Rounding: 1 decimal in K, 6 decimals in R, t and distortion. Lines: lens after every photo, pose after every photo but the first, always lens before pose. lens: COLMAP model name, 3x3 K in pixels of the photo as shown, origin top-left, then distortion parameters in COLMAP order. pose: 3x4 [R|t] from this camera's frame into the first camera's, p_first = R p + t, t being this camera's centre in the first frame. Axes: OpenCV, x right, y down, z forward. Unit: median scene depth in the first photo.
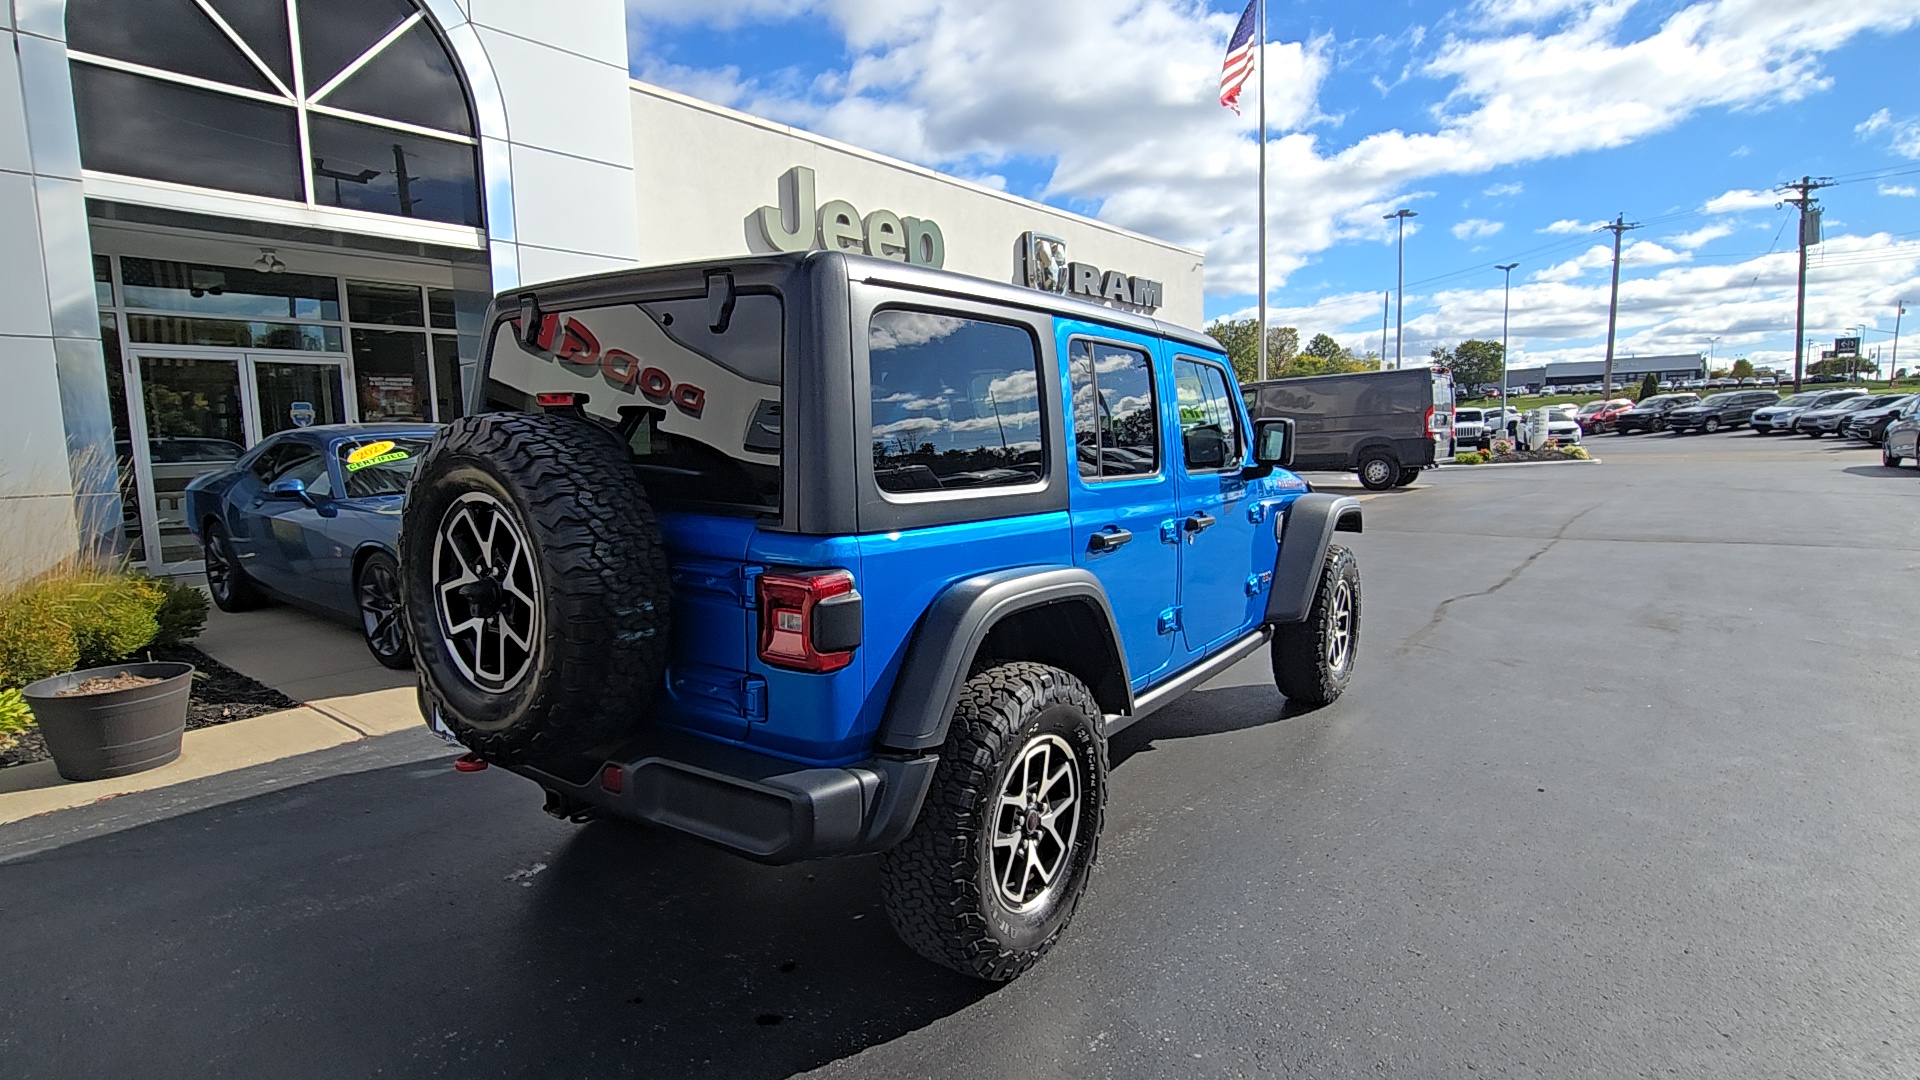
lens RADIAL K [[963.9, 0, 946.3], [0, 963.9, 541.4], [0, 0, 1]] dist [-0.001167, -0.001155]
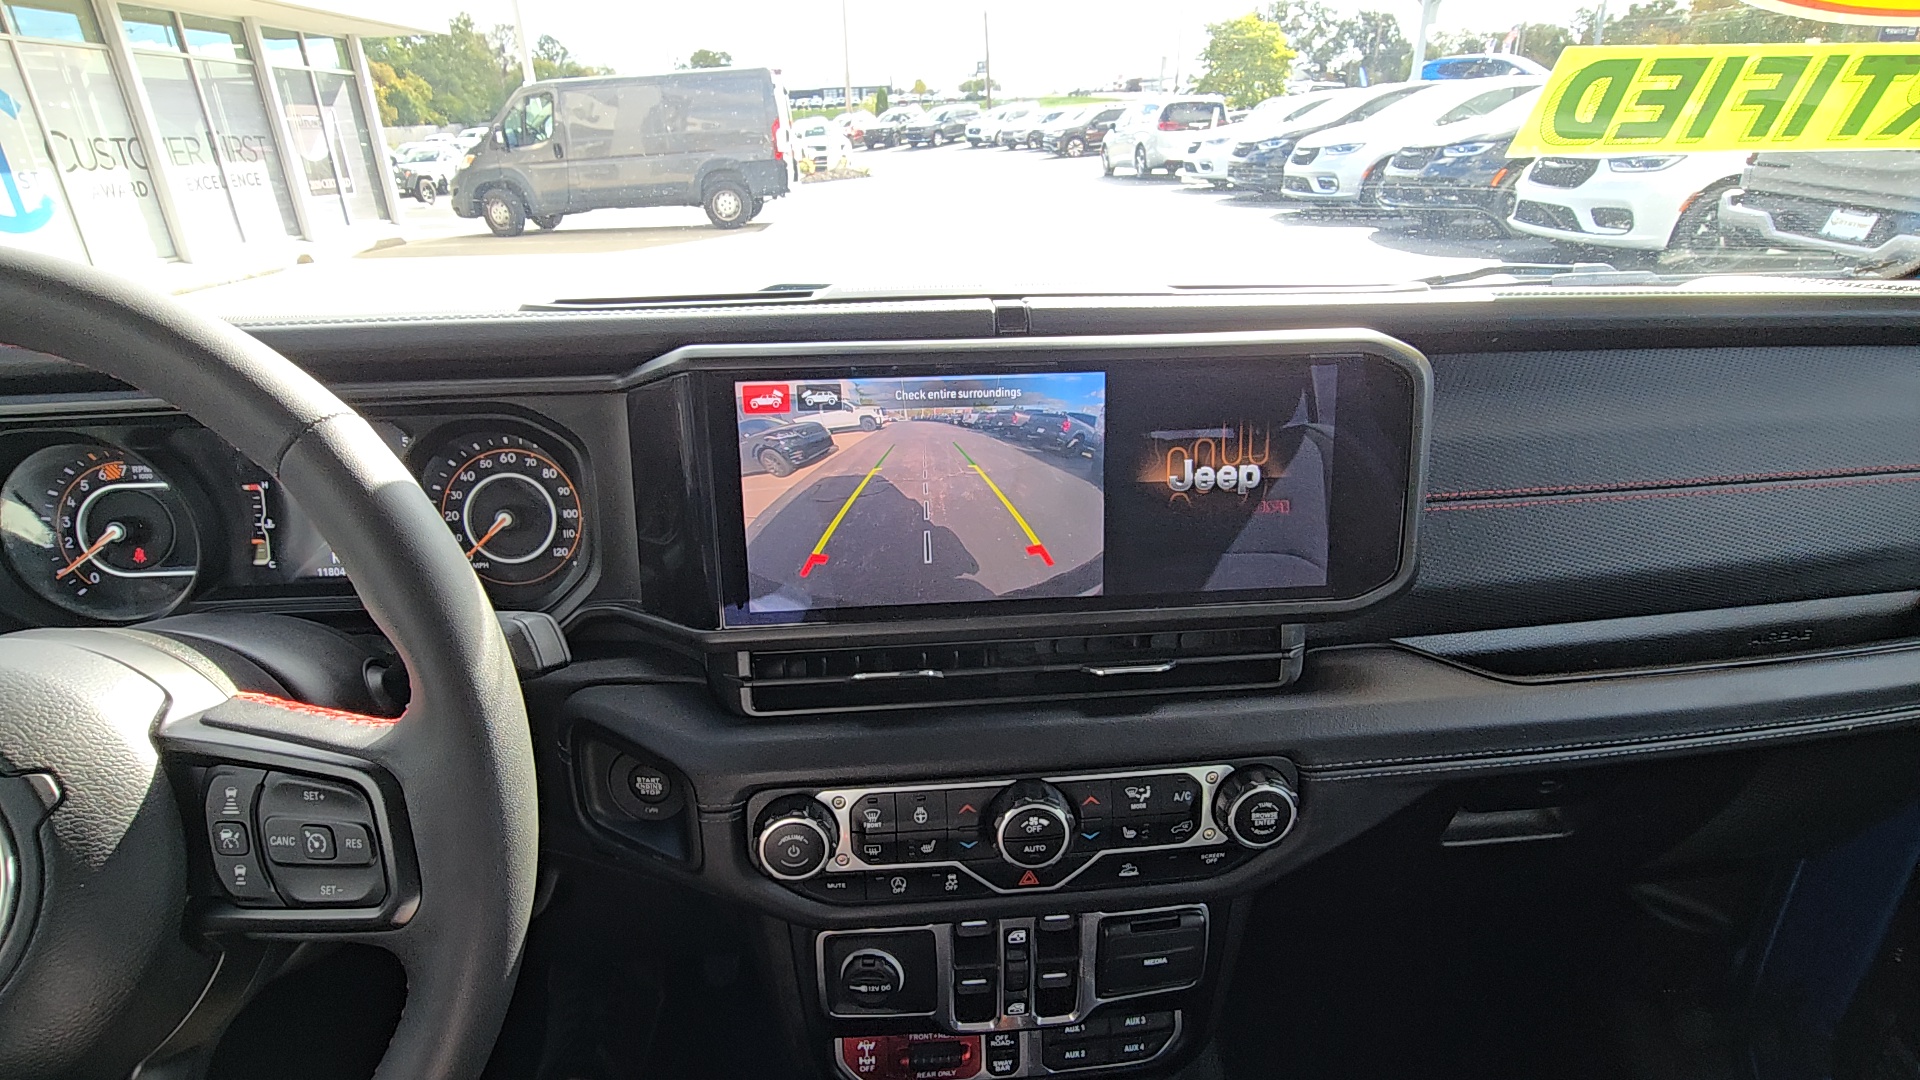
lens RADIAL K [[963.9, 0, 955.3], [0, 963.9, 546.2], [0, 0, 1]] dist [-0.001167, -0.001155]
pose [[0.746724, -0.267999, 0.608753, 0.016884], [0.091792, 0.947998, 0.304753, -0.027833], [-0.658770, -0.171687, 0.732493, 0.212814]]
